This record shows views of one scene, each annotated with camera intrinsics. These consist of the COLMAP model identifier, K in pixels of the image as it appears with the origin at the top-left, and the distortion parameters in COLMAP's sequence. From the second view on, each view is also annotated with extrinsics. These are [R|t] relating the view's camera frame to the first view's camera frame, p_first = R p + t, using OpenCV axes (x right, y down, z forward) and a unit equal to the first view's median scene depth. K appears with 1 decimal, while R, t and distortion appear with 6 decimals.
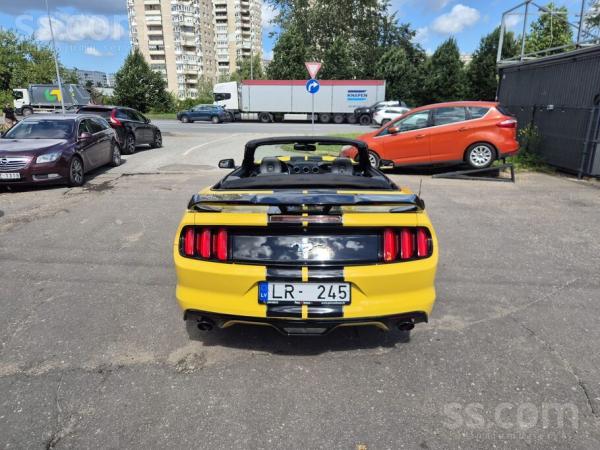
lens RADIAL K [[399.3, 0, 300.4], [0, 399.3, 216.7], [0, 0, 1]] dist [0.072476, -0.057147]
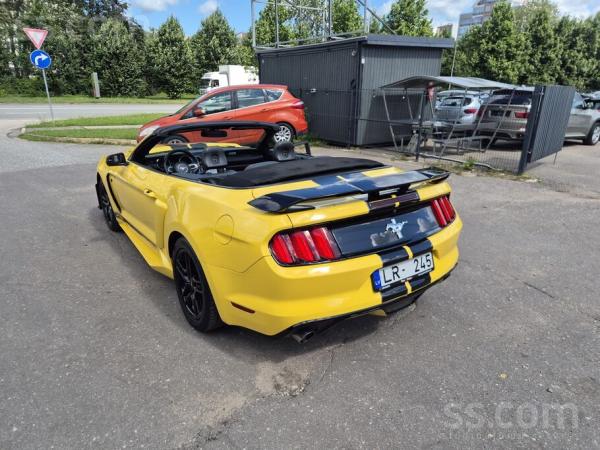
lens RADIAL K [[397.4, 0, 303.2], [0, 397.4, 225.6], [0, 0, 1]] dist [0.081949, -0.062066]
pose [[0.801881, -0.189460, 0.566650, -0.668086], [0.153259, 0.981885, 0.111415, -0.070873], [-0.577494, -0.002498, 0.816391, 0.258005]]
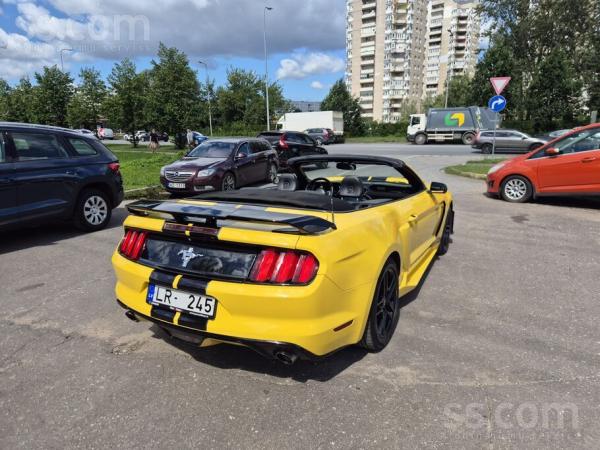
lens RADIAL K [[397.4, 0, 303.2], [0, 397.4, 225.6], [0, 0, 1]] dist [0.081949, -0.062066]
pose [[0.892067, 0.091066, -0.442633, 0.632210], [-0.105617, 0.994372, -0.008278, -0.021679], [0.439388, 0.054134, 0.896665, 0.175682]]
